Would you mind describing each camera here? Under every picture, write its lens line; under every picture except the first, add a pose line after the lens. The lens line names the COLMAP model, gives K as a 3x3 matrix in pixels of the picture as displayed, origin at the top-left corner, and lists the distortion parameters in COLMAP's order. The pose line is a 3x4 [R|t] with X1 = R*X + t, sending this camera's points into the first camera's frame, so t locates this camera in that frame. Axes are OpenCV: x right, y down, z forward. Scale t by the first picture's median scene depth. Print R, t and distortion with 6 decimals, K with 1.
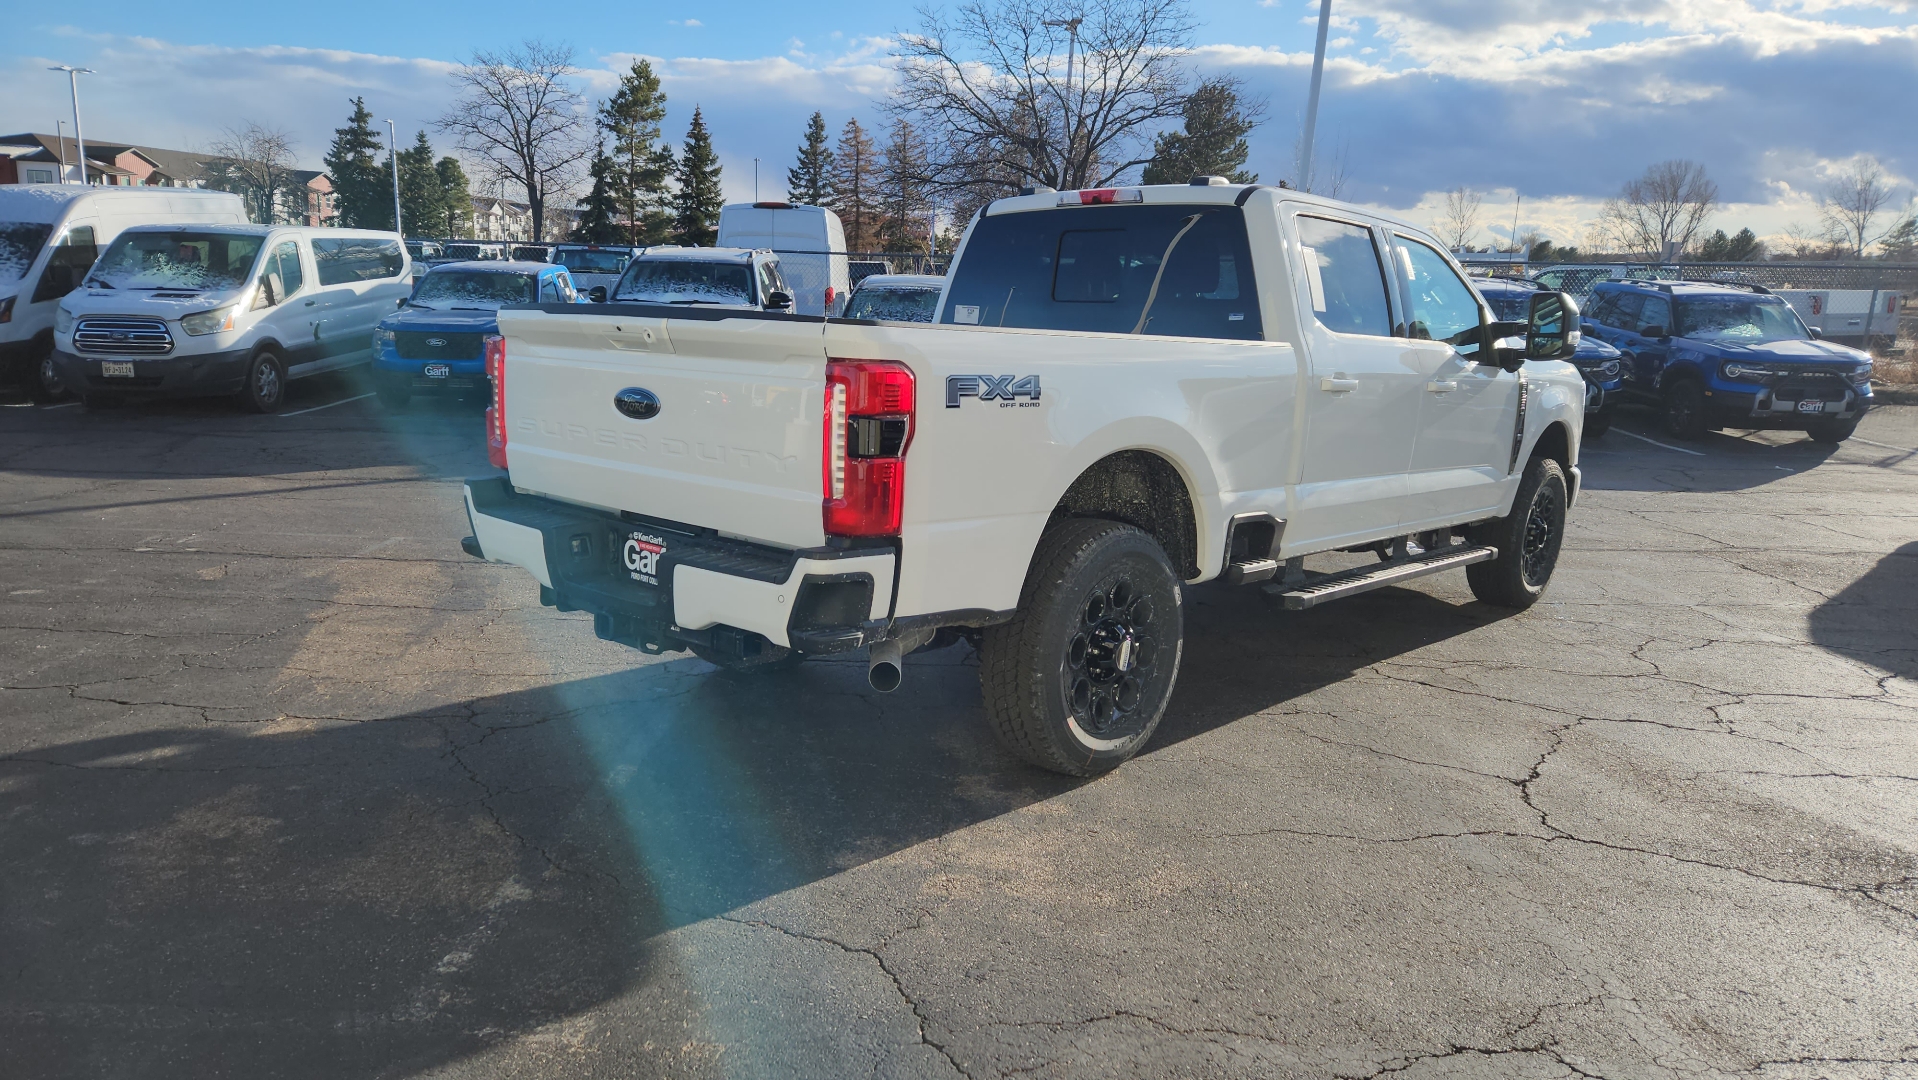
lens RADIAL K [[1271.2, 0, 933.4], [0, 1271.2, 566.4], [0, 0, 1]] dist [0.074786, -0.056770]
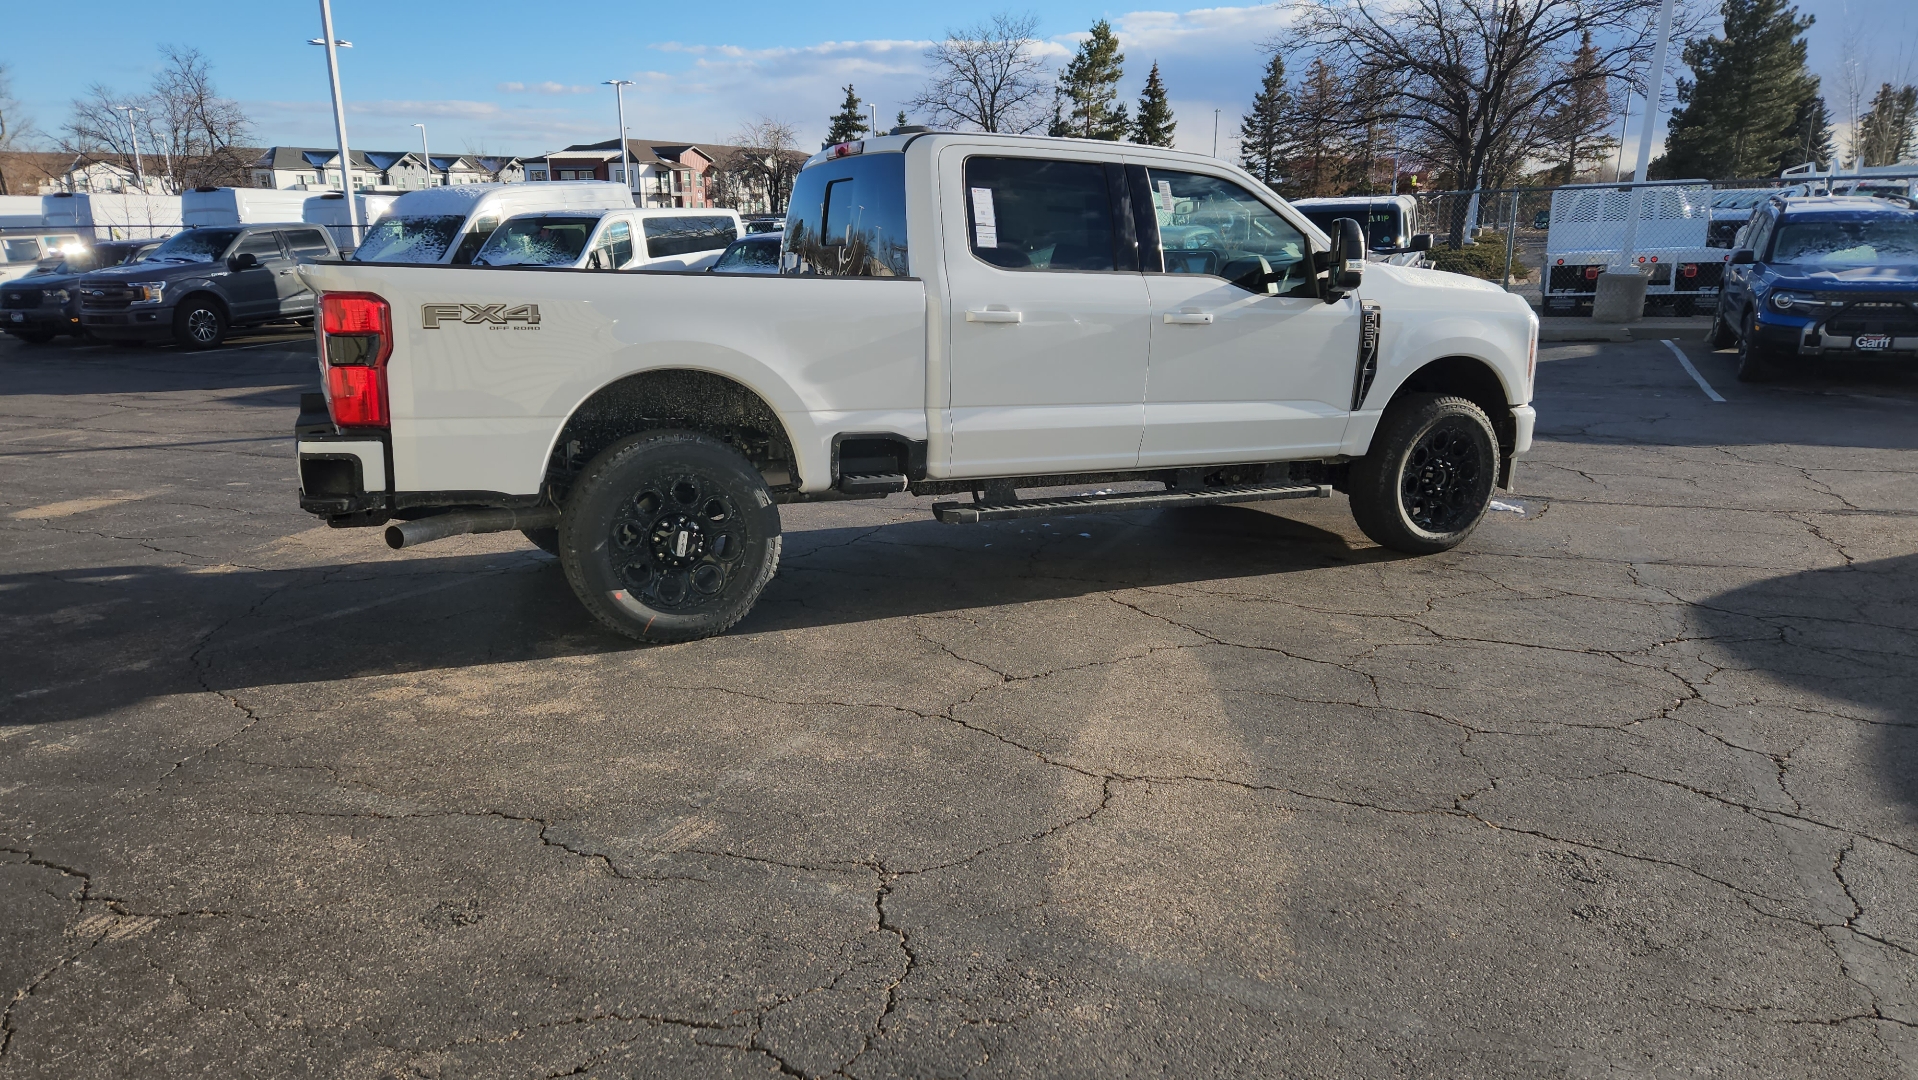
lens RADIAL K [[1271.2, 0, 935.0], [0, 1271.2, 571.4], [0, 0, 1]] dist [0.074786, -0.056770]
pose [[0.929245, 0.056389, -0.365136, 0.214548], [-0.043967, 0.998139, 0.042255, 0.009262], [0.366839, -0.023211, 0.929995, -0.006675]]
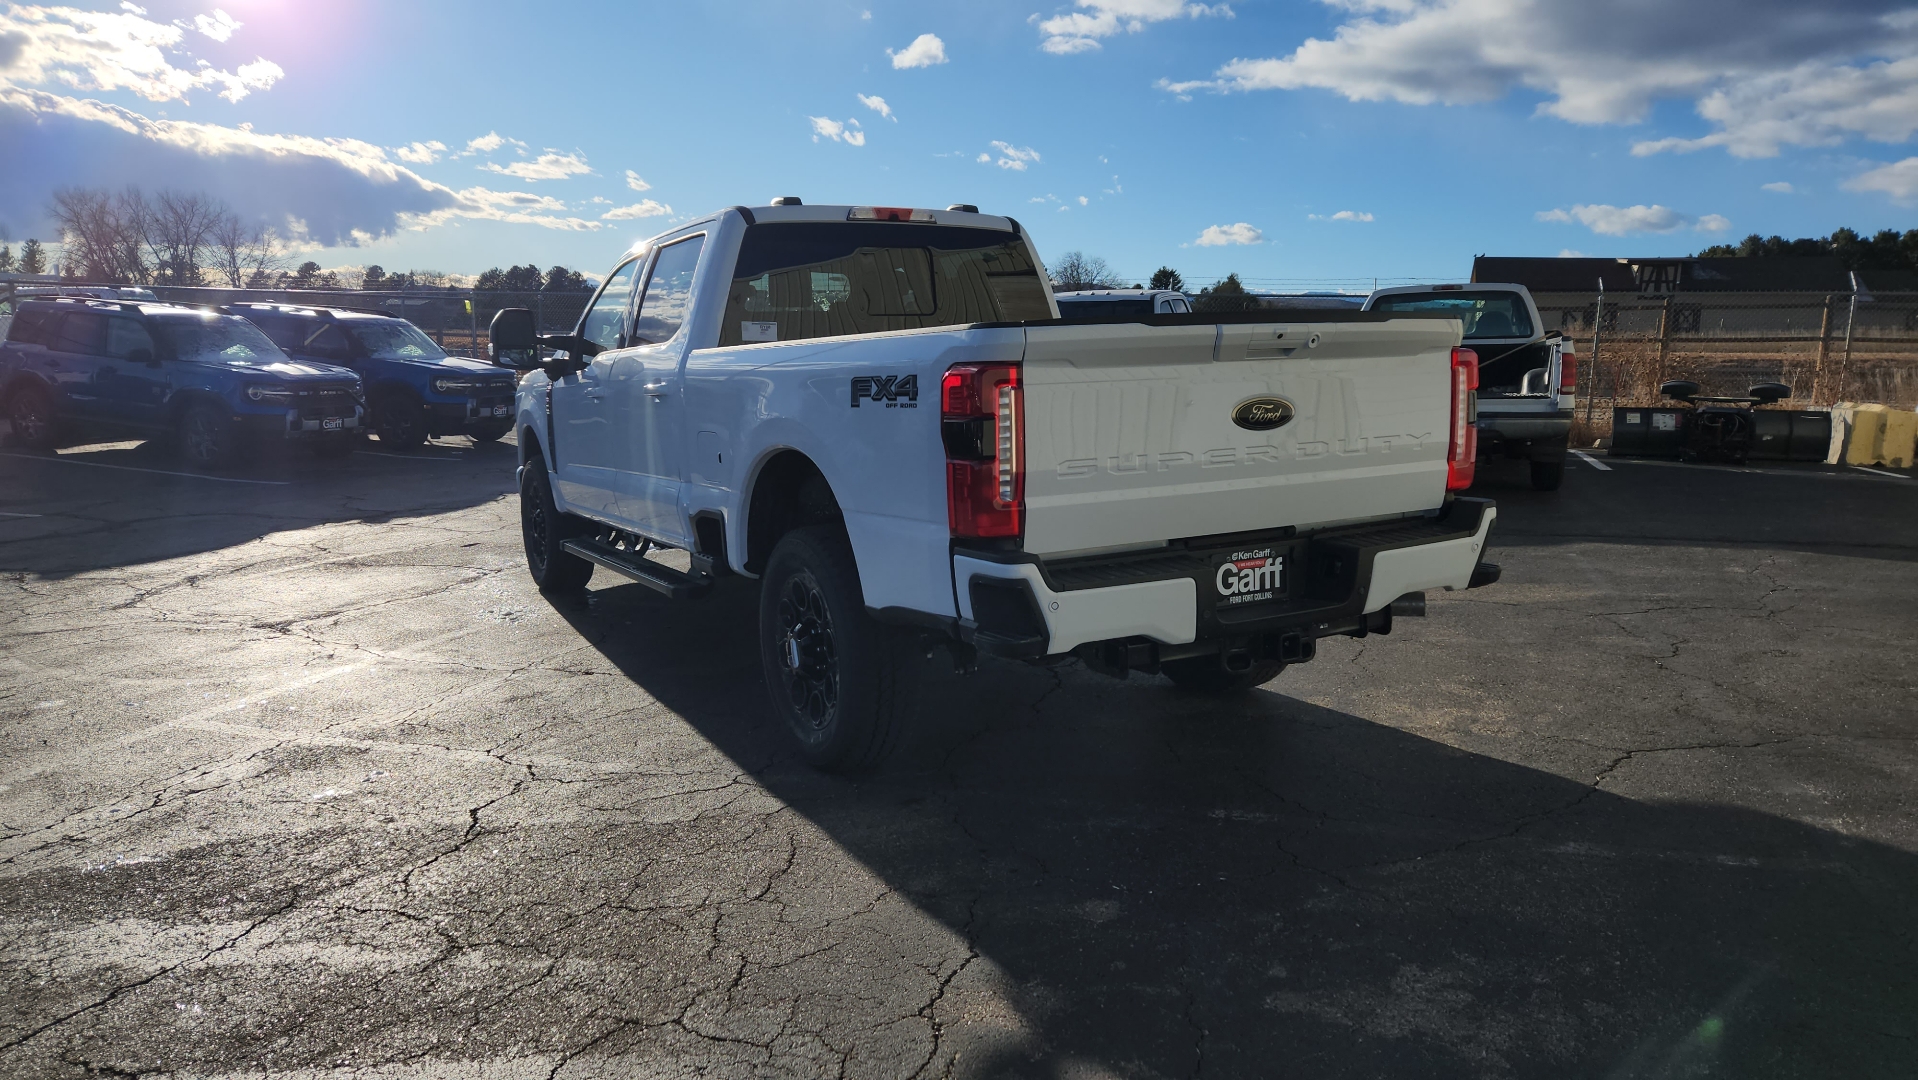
lens RADIAL K [[1271.2, 0, 935.1], [0, 1271.2, 555.3], [0, 0, 1]] dist [0.074786, -0.056770]
pose [[0.306488, -0.184325, 0.933857, -0.299339], [0.212568, 0.969550, 0.121606, -0.047353], [-0.927836, 0.161238, 0.336337, 0.224875]]
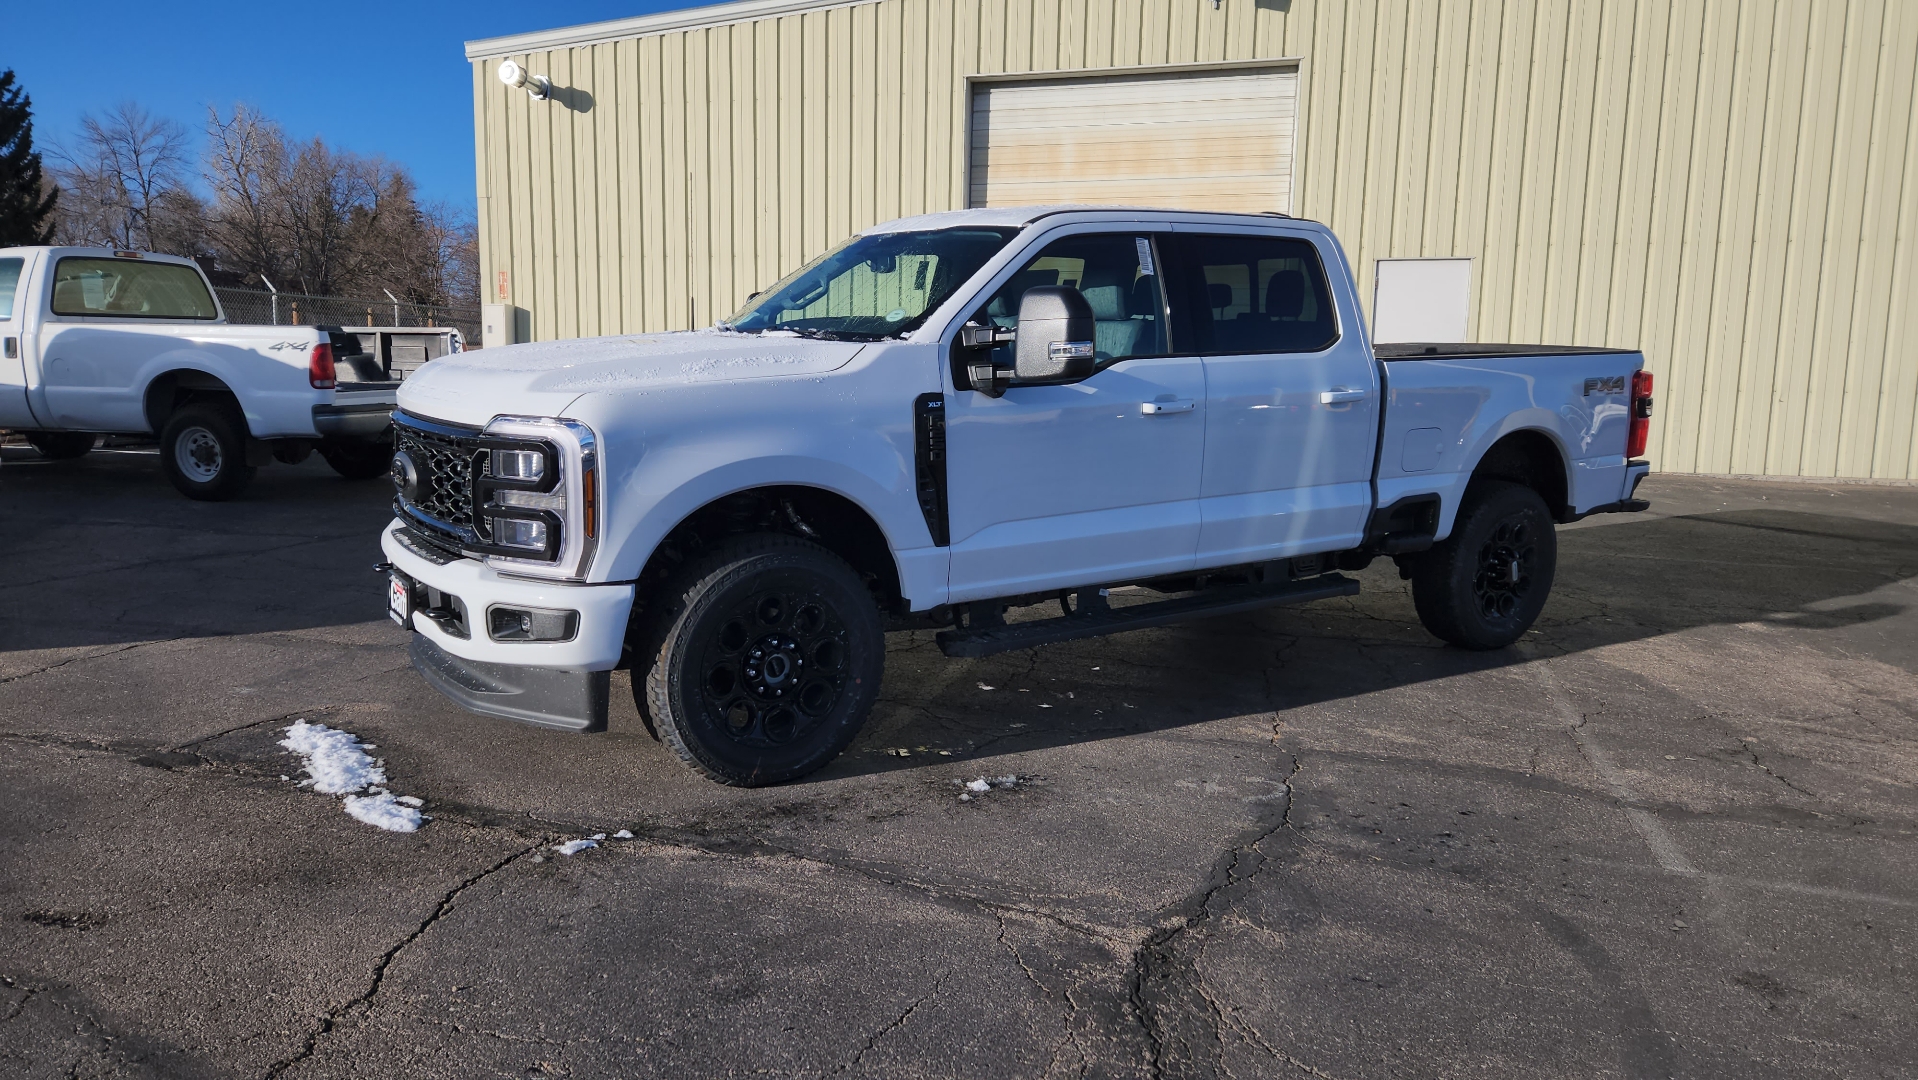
lens RADIAL K [[1270.7, 0, 920.0], [0, 1270.7, 545.7], [0, 0, 1]] dist [0.074840, -0.057046]
pose [[-0.967302, -0.093393, 0.235805, 0.032196], [-0.003147, 0.934082, 0.357044, -0.150440], [-0.253607, 0.344628, -0.903834, 0.759408]]
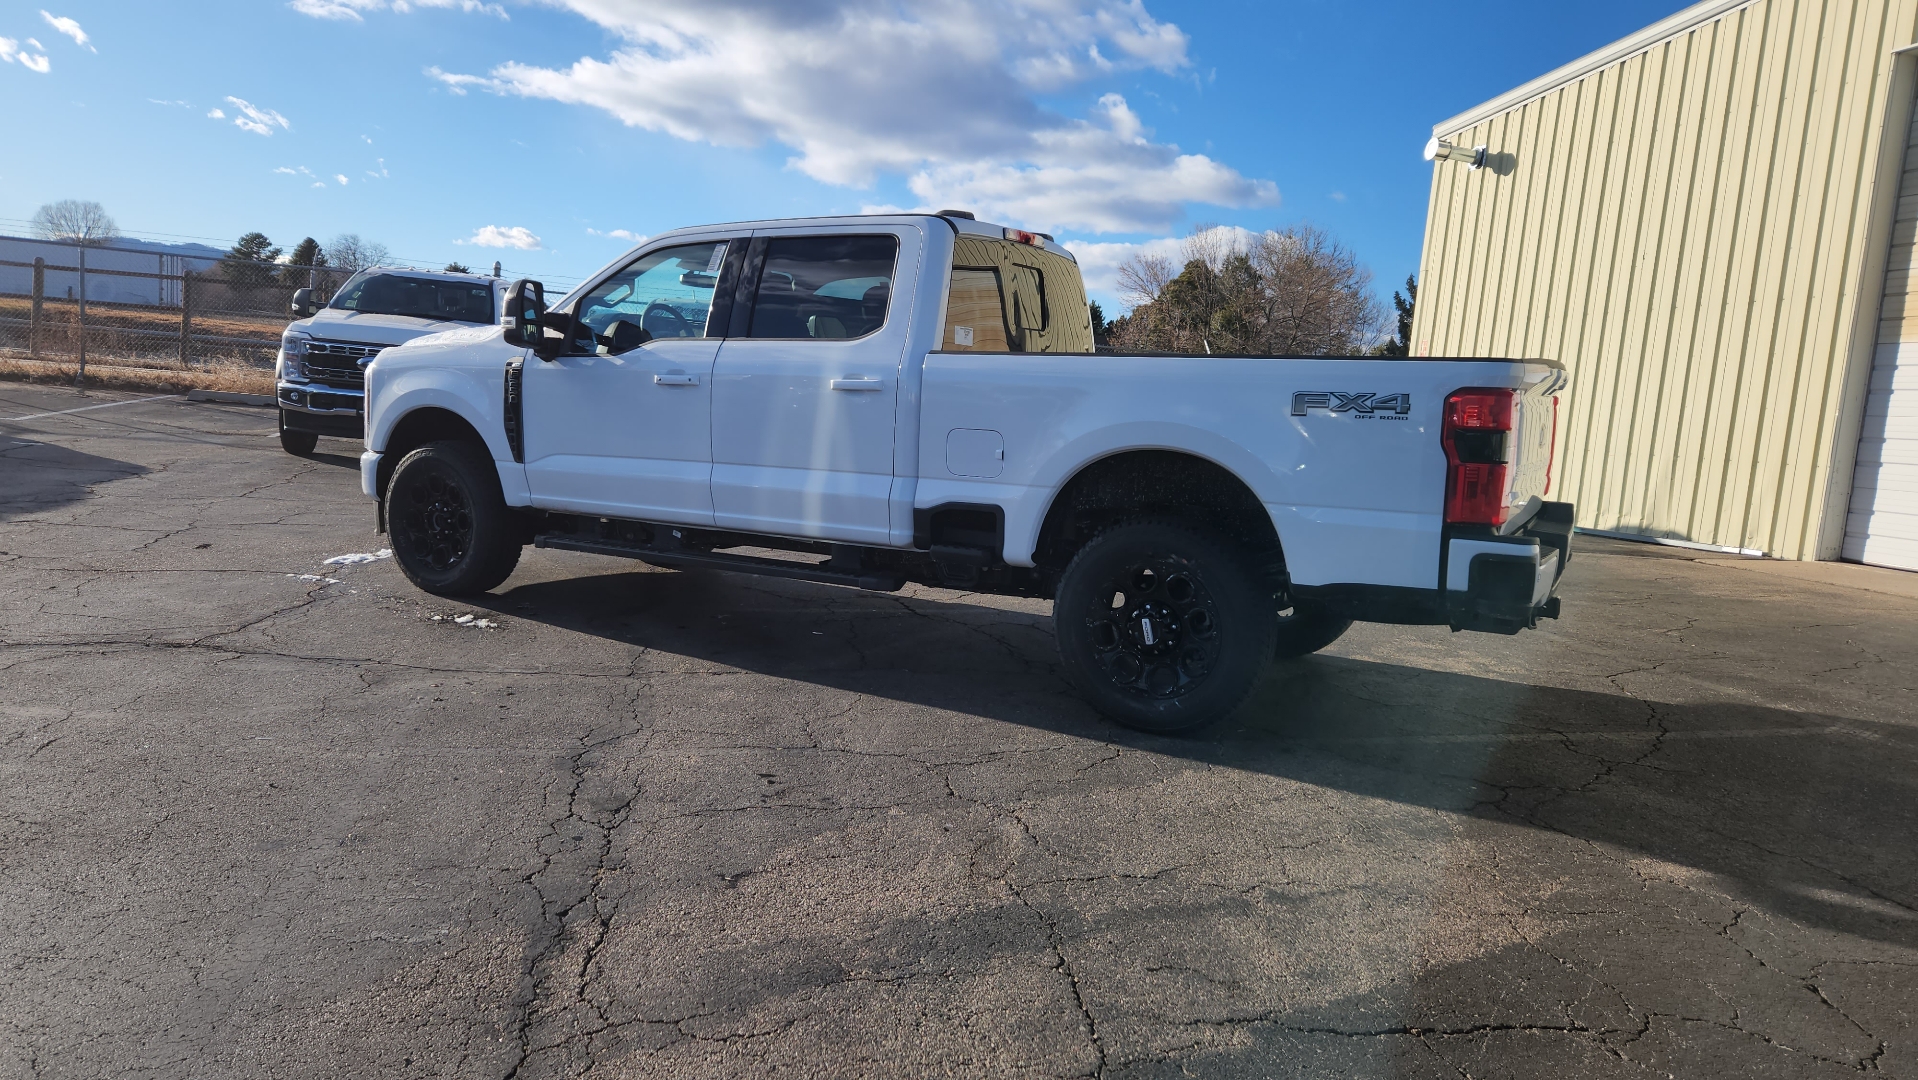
lens RADIAL K [[1271.2, 0, 917.0], [0, 1271.2, 527.7], [0, 0, 1]] dist [0.074786, -0.056770]
pose [[-0.214200, -0.157855, 0.963950, -0.336500], [0.131082, 0.973284, 0.188511, -0.089779], [-0.967955, 0.166736, -0.187785, 0.458327]]
